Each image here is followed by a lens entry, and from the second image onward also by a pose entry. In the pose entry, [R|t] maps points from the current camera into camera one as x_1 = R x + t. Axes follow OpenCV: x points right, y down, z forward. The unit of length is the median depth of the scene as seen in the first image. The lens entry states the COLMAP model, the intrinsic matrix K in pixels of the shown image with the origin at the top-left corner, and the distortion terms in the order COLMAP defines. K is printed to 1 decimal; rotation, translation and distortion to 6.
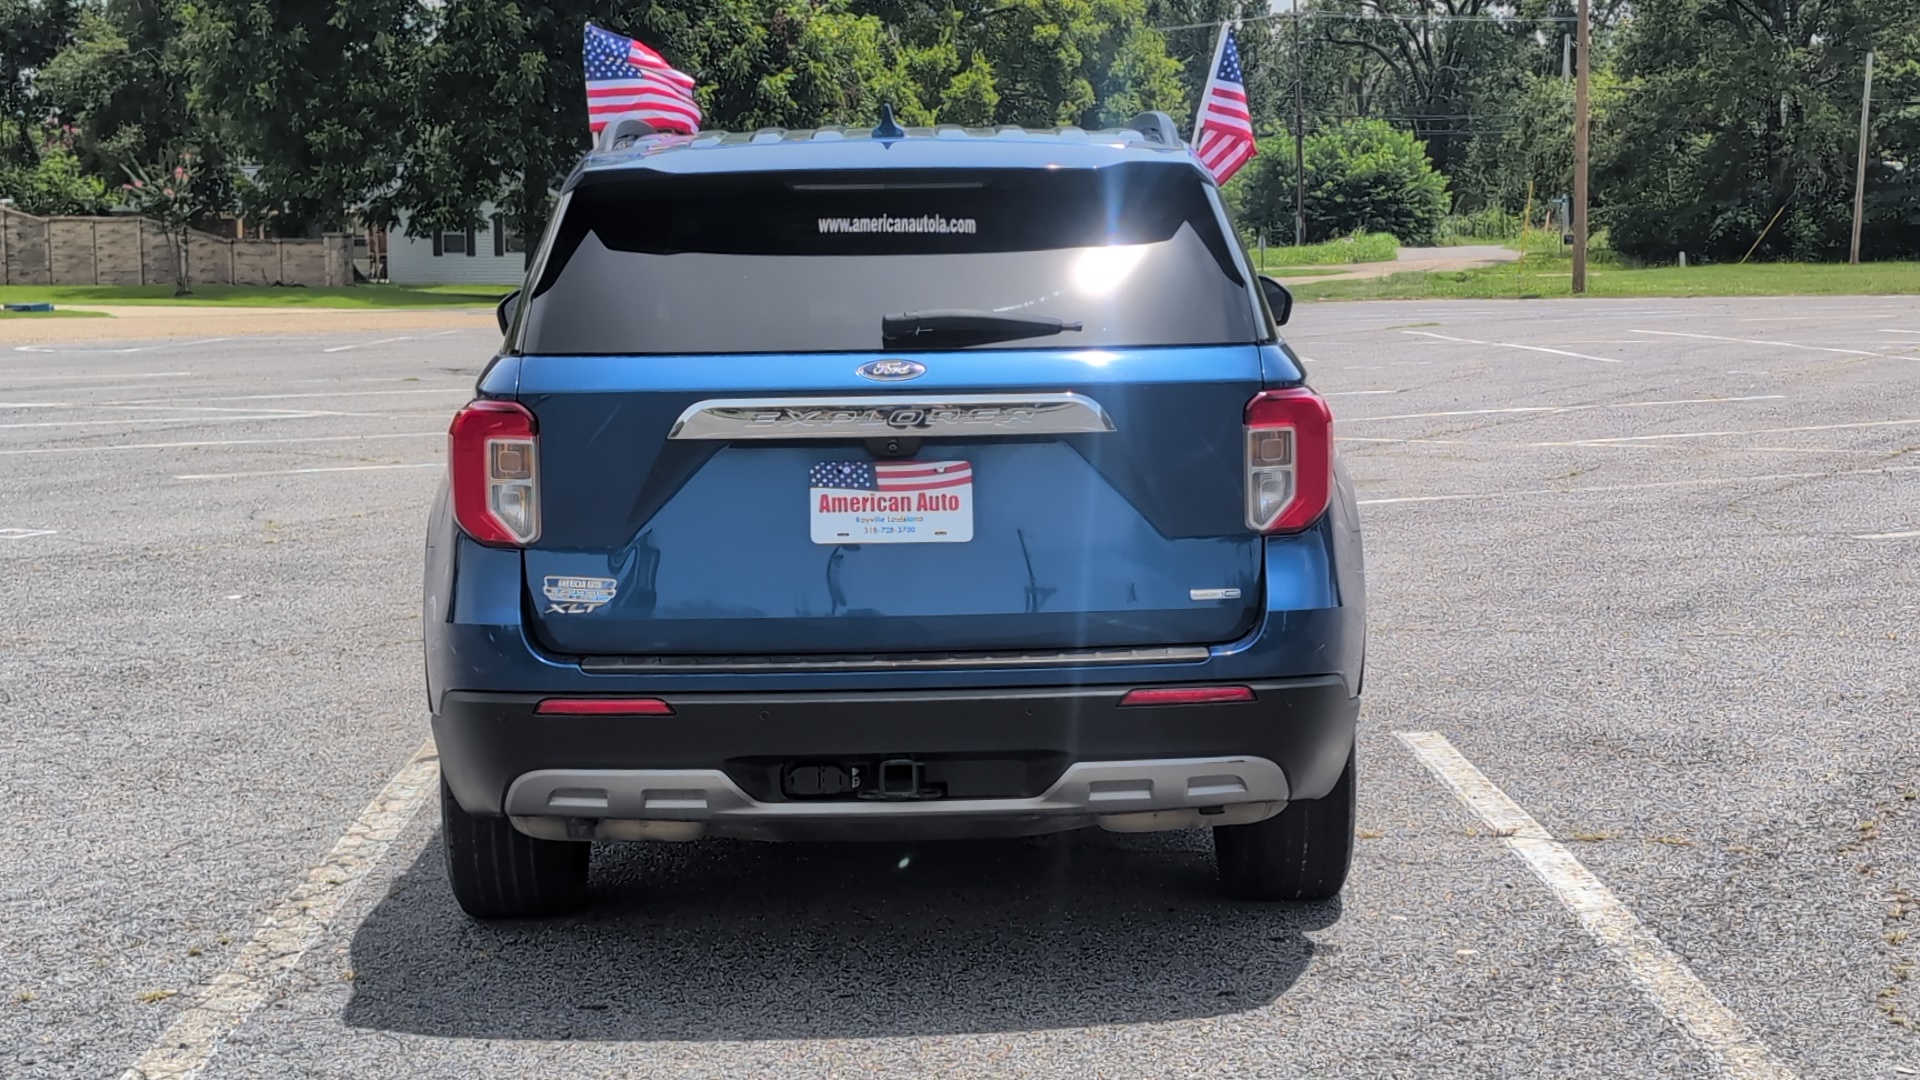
lens RADIAL K [[3331.5, 0, 960.0], [0, 3331.5, 540.0], [0, 0, 1]] dist [0.265747, -1.373273]
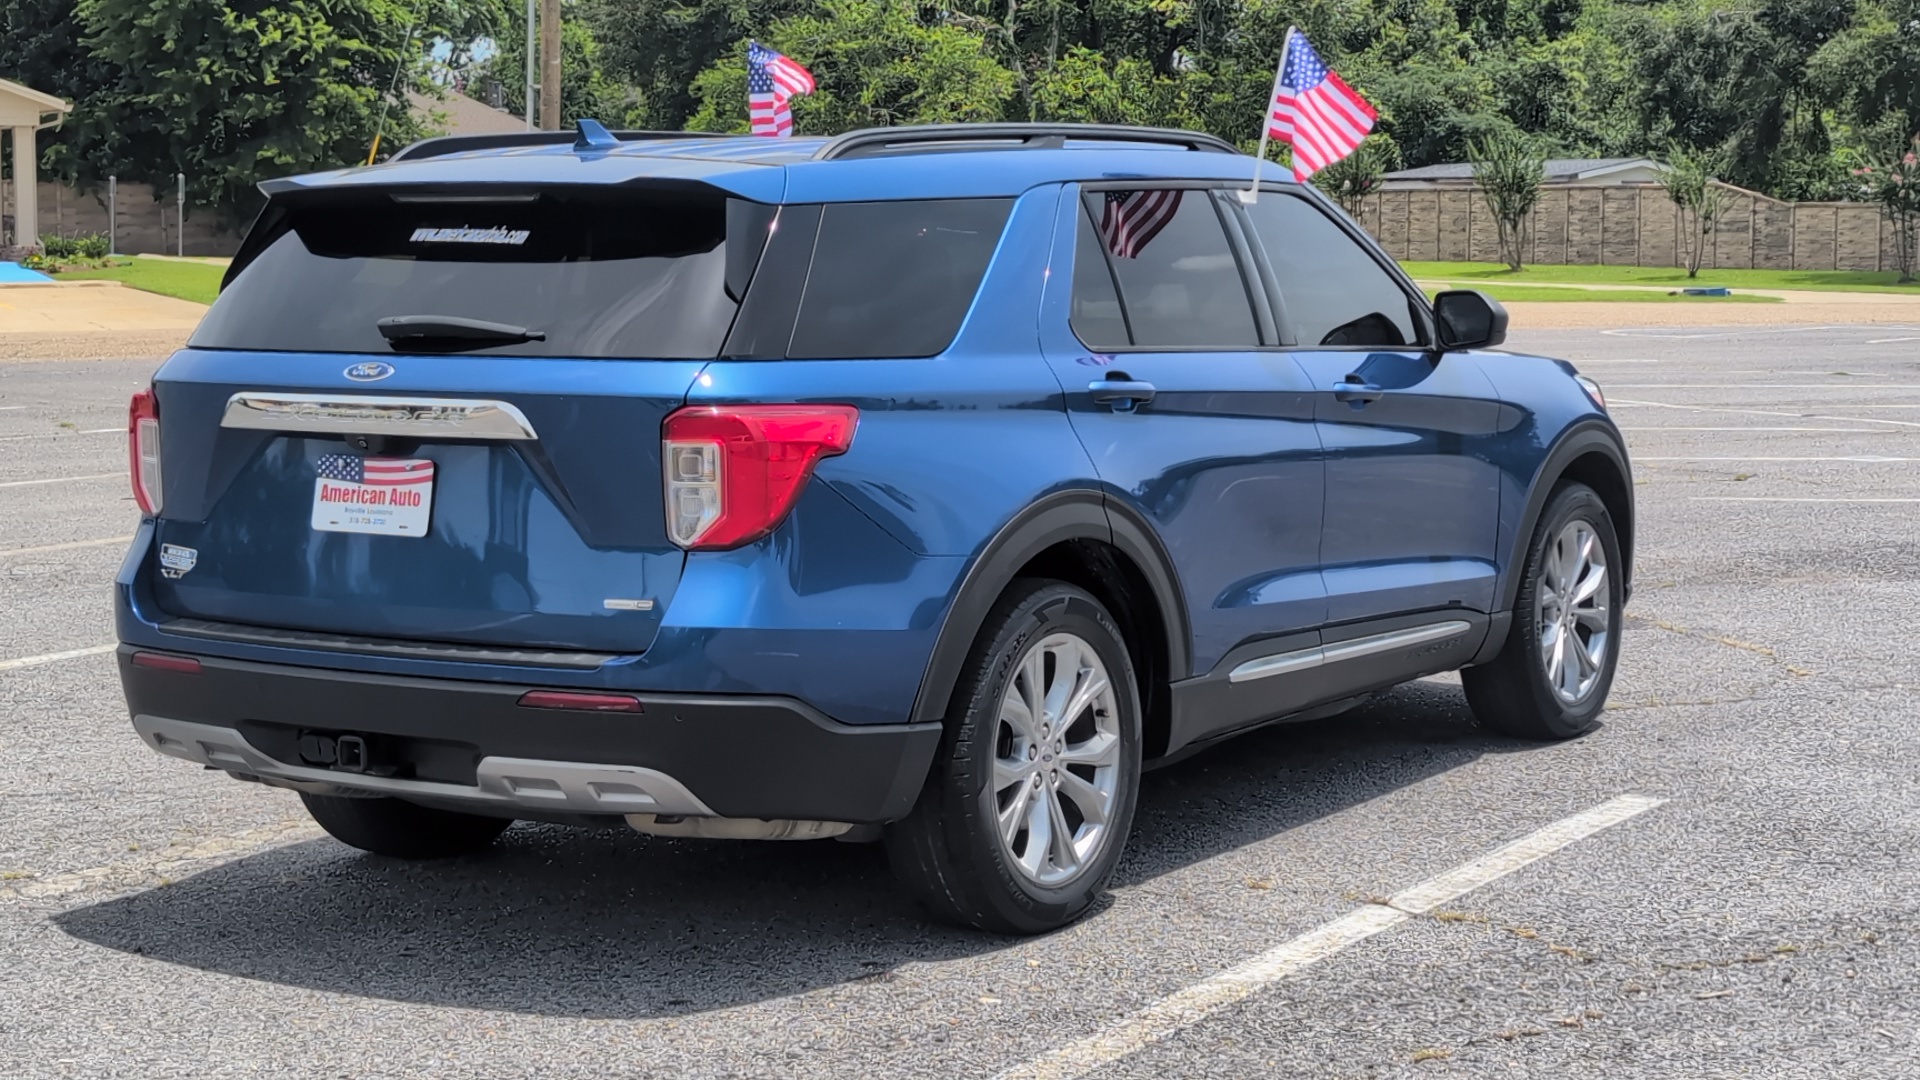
lens RADIAL K [[3331.5, 0, 960.0], [0, 3331.5, 540.0], [0, 0, 1]] dist [0.265747, -1.373273]
pose [[0.829855, 0.066130, -0.554046, 0.695913], [-0.063034, 0.997706, 0.024671, -0.033660], [0.554407, 0.014451, 0.832120, 0.200853]]
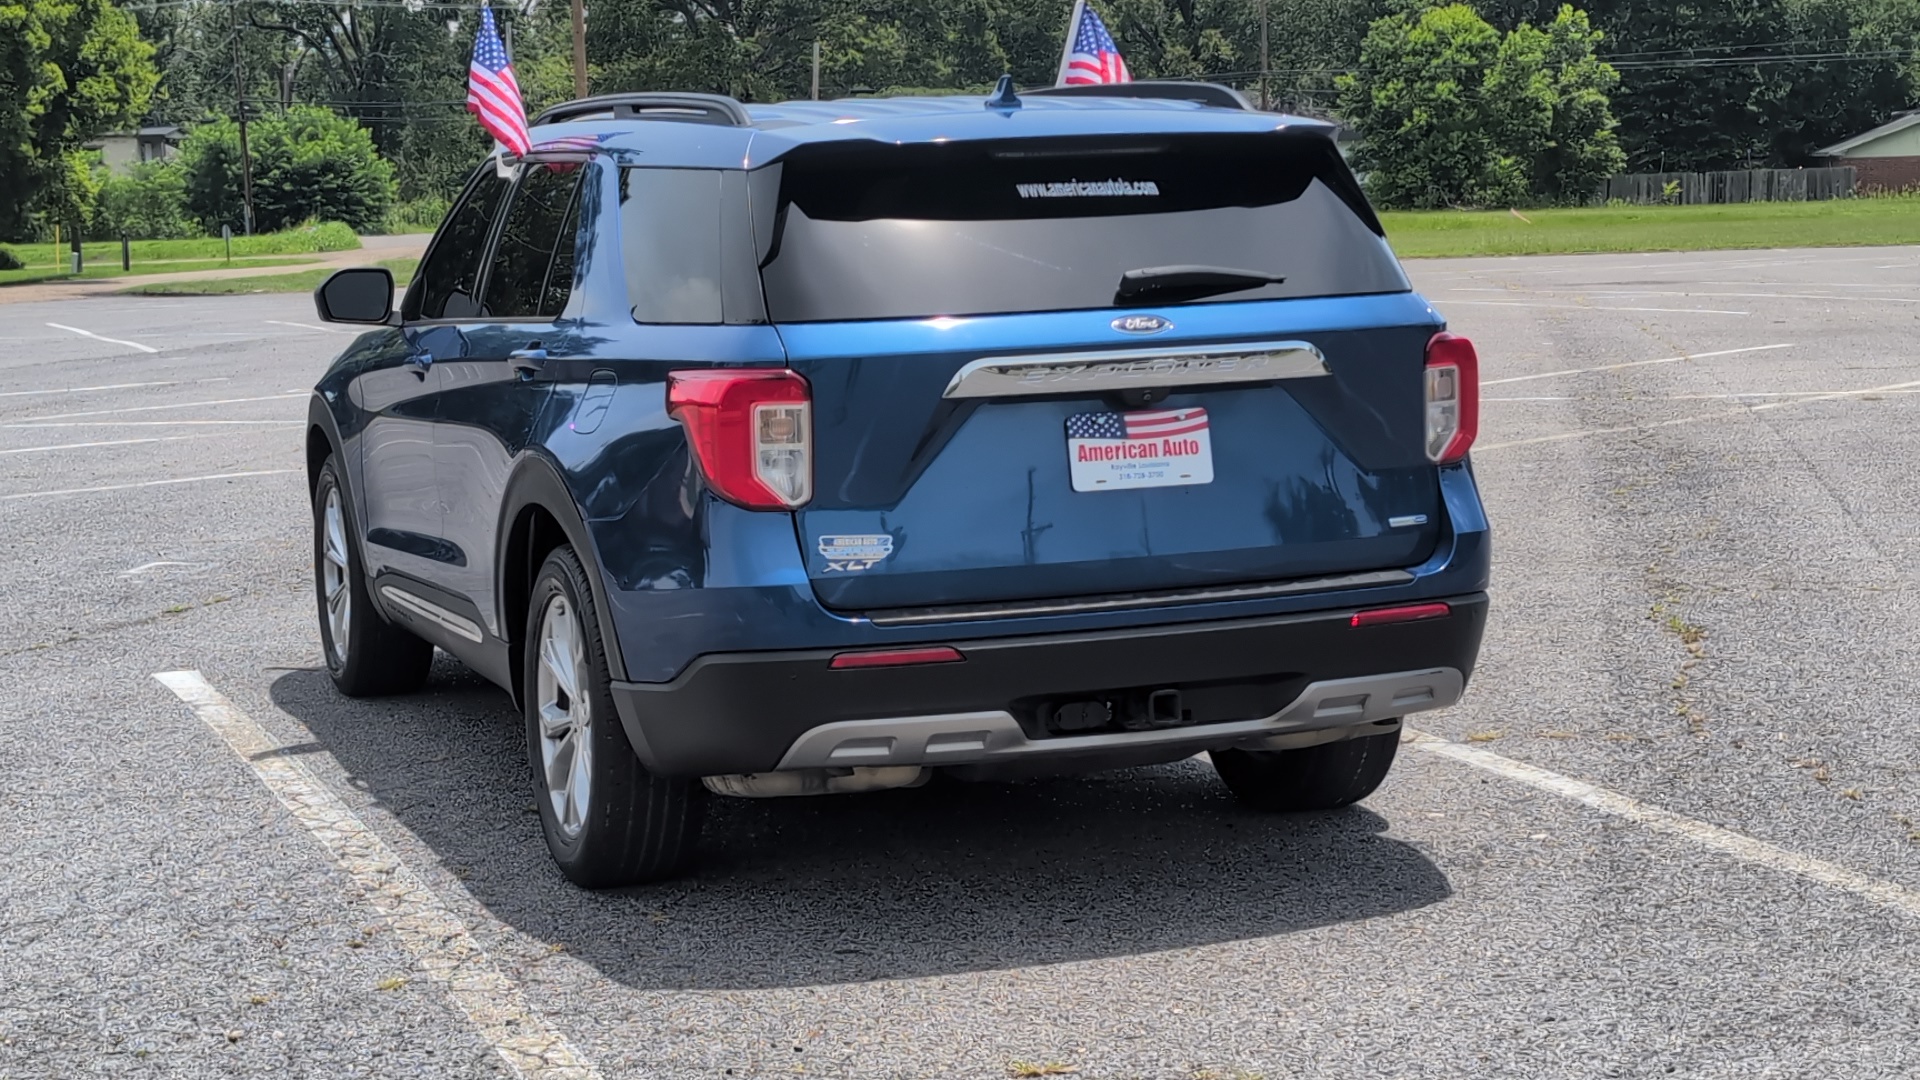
lens RADIAL K [[3343.8, 0, 960.0], [0, 3343.8, 540.0], [0, 0, 1]] dist [0.316955, -1.495541]
pose [[0.940845, -0.051389, 0.334917, -0.412653], [0.050550, 0.998658, 0.011227, 0.002562], [-0.335044, 0.006367, 0.942181, 0.013044]]
